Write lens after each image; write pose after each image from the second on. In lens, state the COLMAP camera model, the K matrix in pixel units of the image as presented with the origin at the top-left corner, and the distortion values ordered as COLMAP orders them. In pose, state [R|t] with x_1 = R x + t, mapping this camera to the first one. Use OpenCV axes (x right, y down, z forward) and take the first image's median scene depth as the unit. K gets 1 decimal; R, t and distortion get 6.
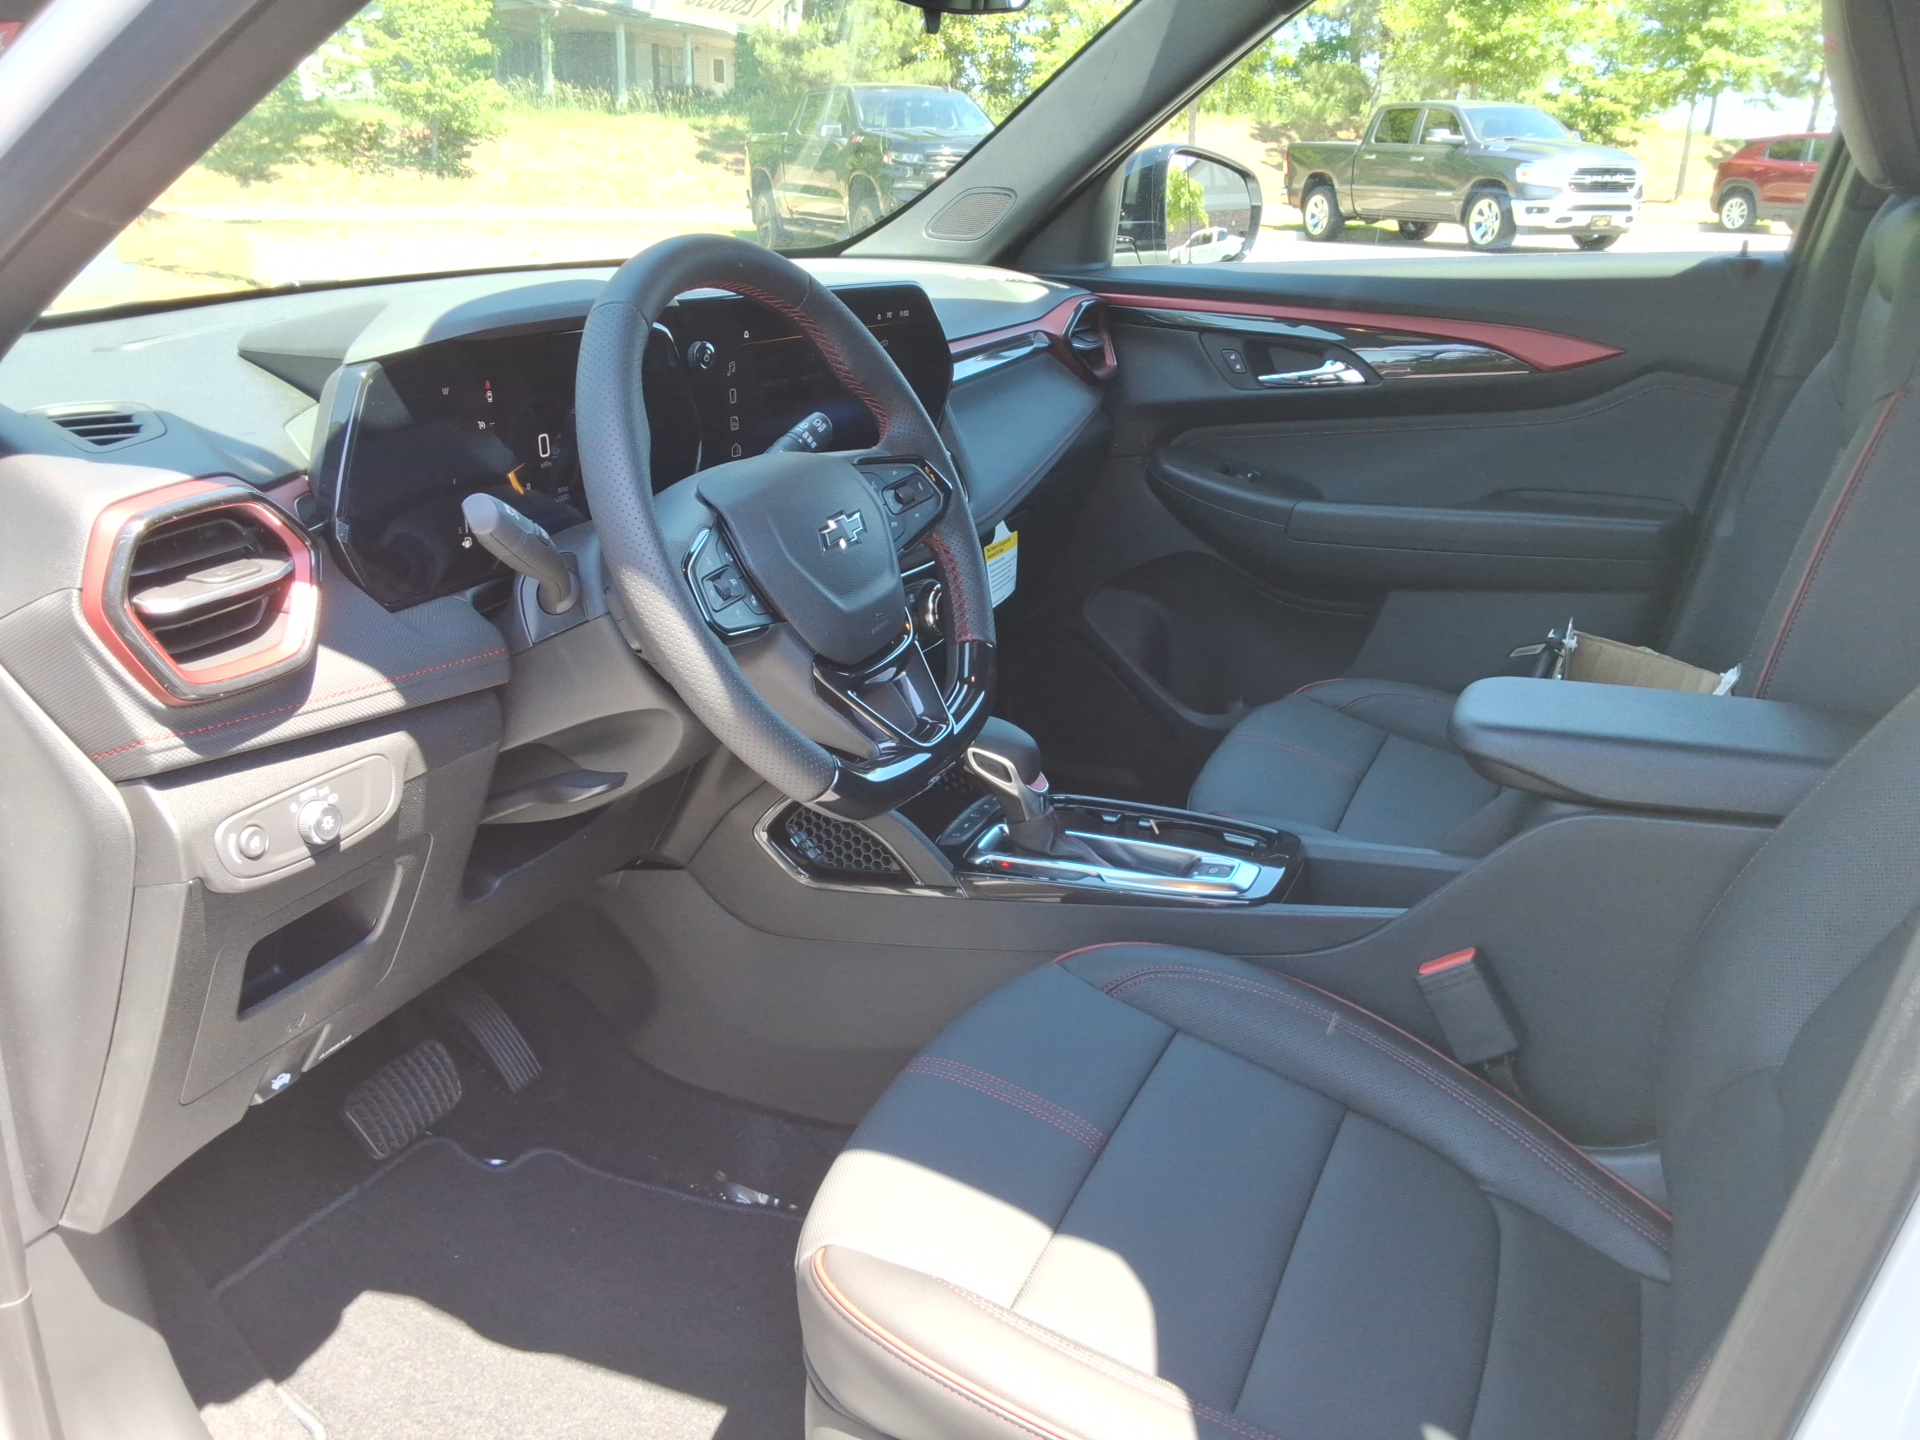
lens RADIAL K [[1536.8, 0, 980.3], [0, 1536.8, 708.8], [0, 0, 1]] dist [0.122567, -0.189326]
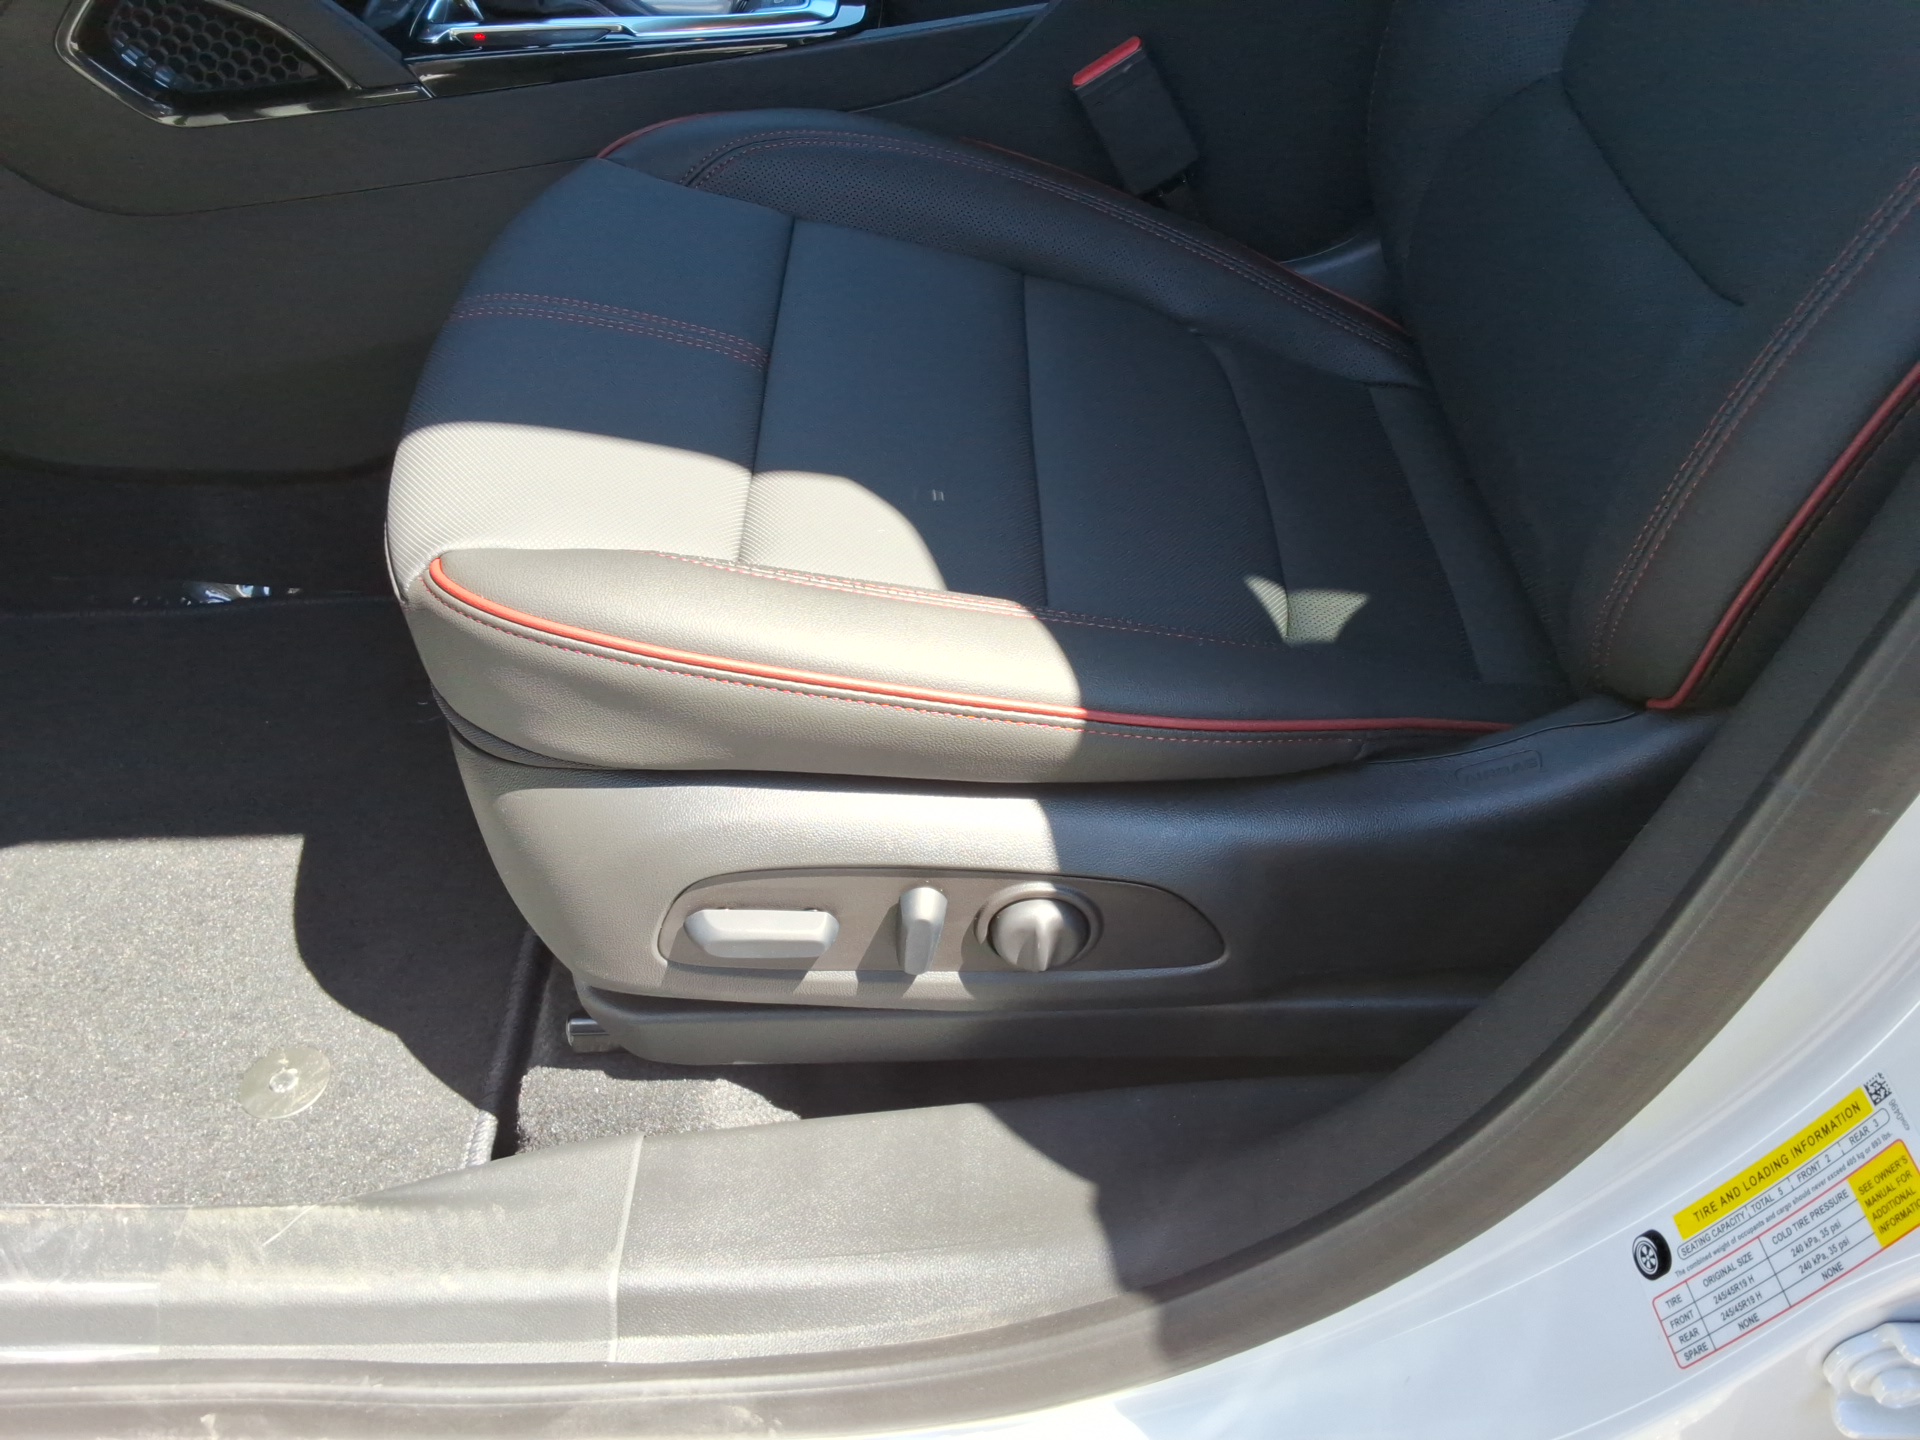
lens RADIAL K [[1558.7, 0, 966.3], [0, 1558.7, 688.0], [0, 0, 1]] dist [0.127206, -0.160856]
pose [[0.915201, -0.264090, 0.304406, -0.087416], [0.127005, 0.905874, 0.404057, 0.118309], [-0.382461, -0.331133, 0.862598, 0.244156]]
